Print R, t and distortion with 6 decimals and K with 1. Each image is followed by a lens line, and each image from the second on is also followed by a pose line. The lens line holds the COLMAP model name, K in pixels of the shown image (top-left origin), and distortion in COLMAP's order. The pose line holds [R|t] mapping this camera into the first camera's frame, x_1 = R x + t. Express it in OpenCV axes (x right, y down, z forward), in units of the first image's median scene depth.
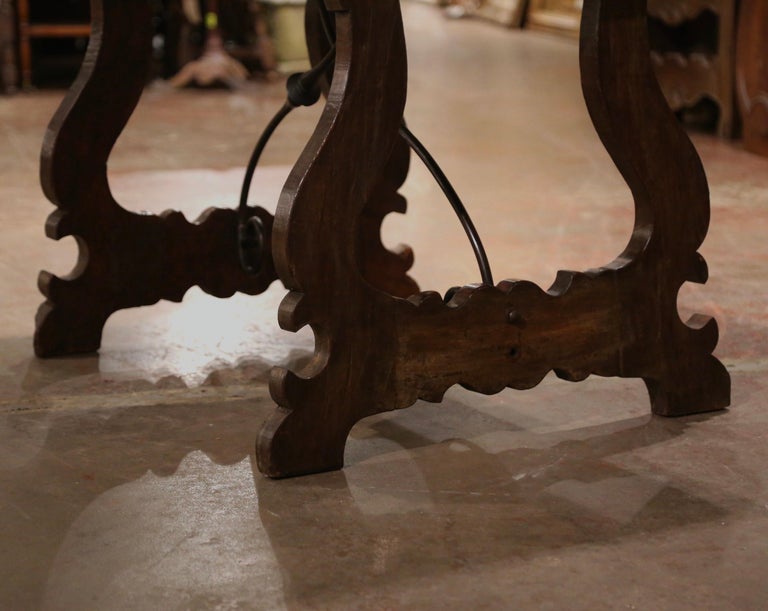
lens RADIAL K [[1772.1, 0, 379.1], [0, 1772.1, 301.7], [0, 0, 1]] dist [0.308302, 0.000000]
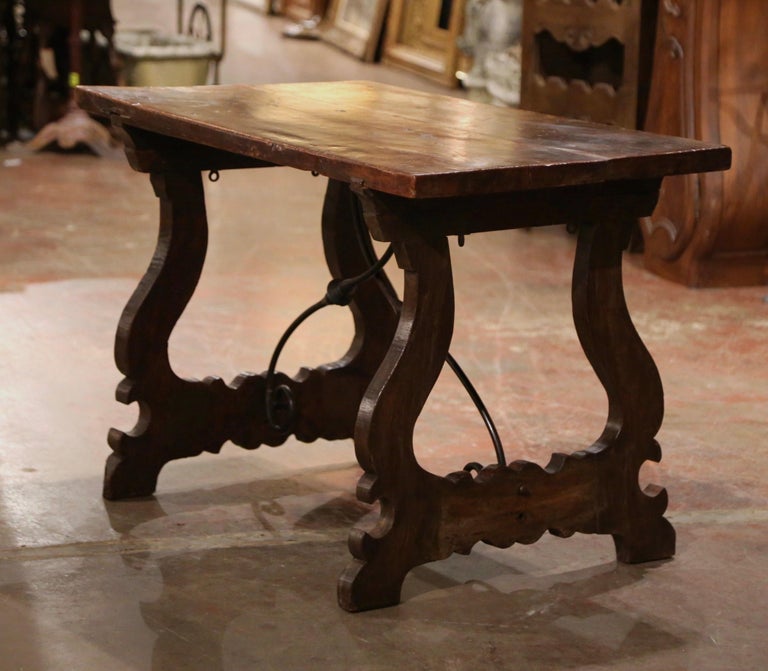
lens RADIAL K [[2031.9, 0, 382.7], [0, 2031.9, 340.3], [0, 0, 1]] dist [0.307721, 0.000000]
pose [[0.995726, 0.021479, 0.089819, -0.160475], [-0.020642, 0.999735, -0.010236, -0.081742], [-0.090015, 0.008339, 0.995905, -0.490602]]
